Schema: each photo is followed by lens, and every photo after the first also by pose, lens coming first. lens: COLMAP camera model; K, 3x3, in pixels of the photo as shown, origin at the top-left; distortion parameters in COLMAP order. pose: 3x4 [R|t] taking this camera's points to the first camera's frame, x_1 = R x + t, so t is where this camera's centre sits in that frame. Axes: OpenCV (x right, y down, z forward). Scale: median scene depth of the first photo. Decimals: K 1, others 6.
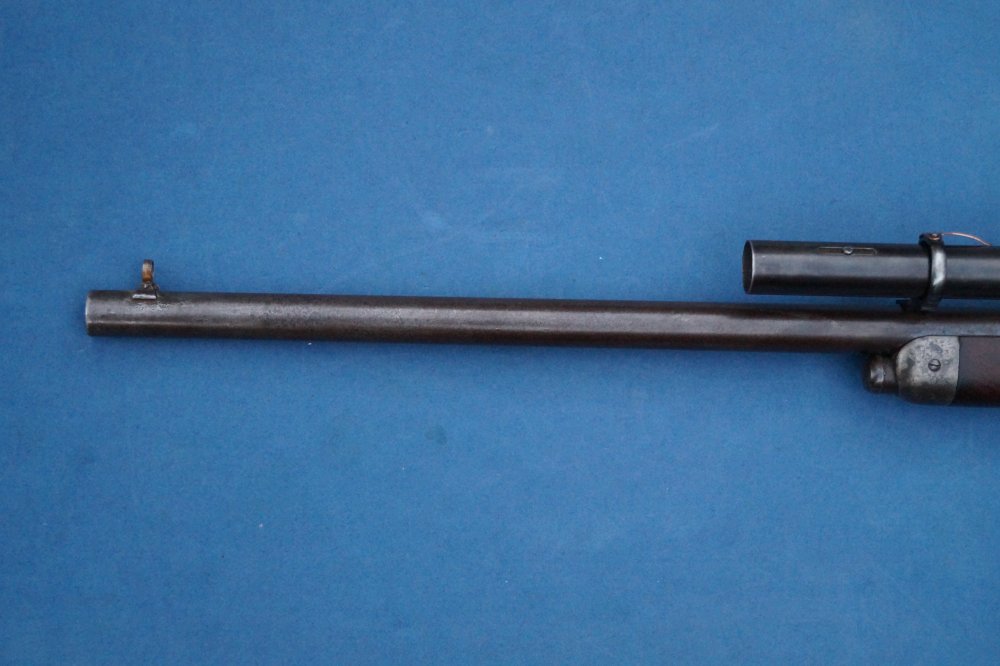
lens RADIAL K [[1977.1, 0, 502.9], [0, 1977.1, 331.3], [0, 0, 1]] dist [-0.006366, 0.000000]
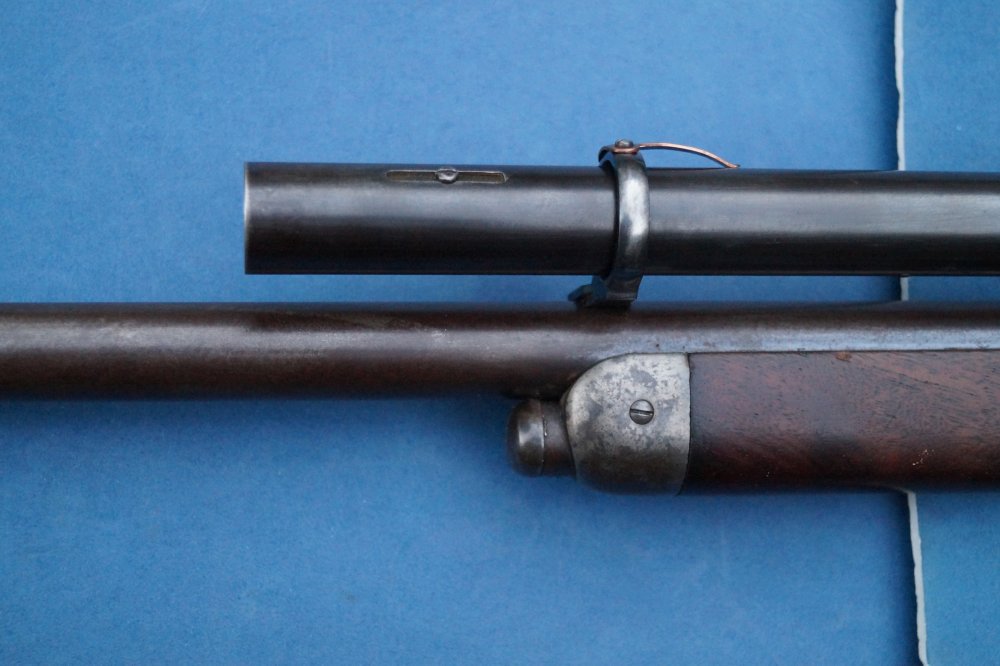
lens RADIAL K [[1734.3, 0, 497.2], [0, 1734.3, 329.6], [0, 0, 1]] dist [0.000351, 0.000000]
pose [[0.996014, -0.033517, 0.082662, 0.145705], [0.043117, 0.992168, -0.117230, 0.046433], [-0.078085, 0.120327, 0.989659, 0.562953]]
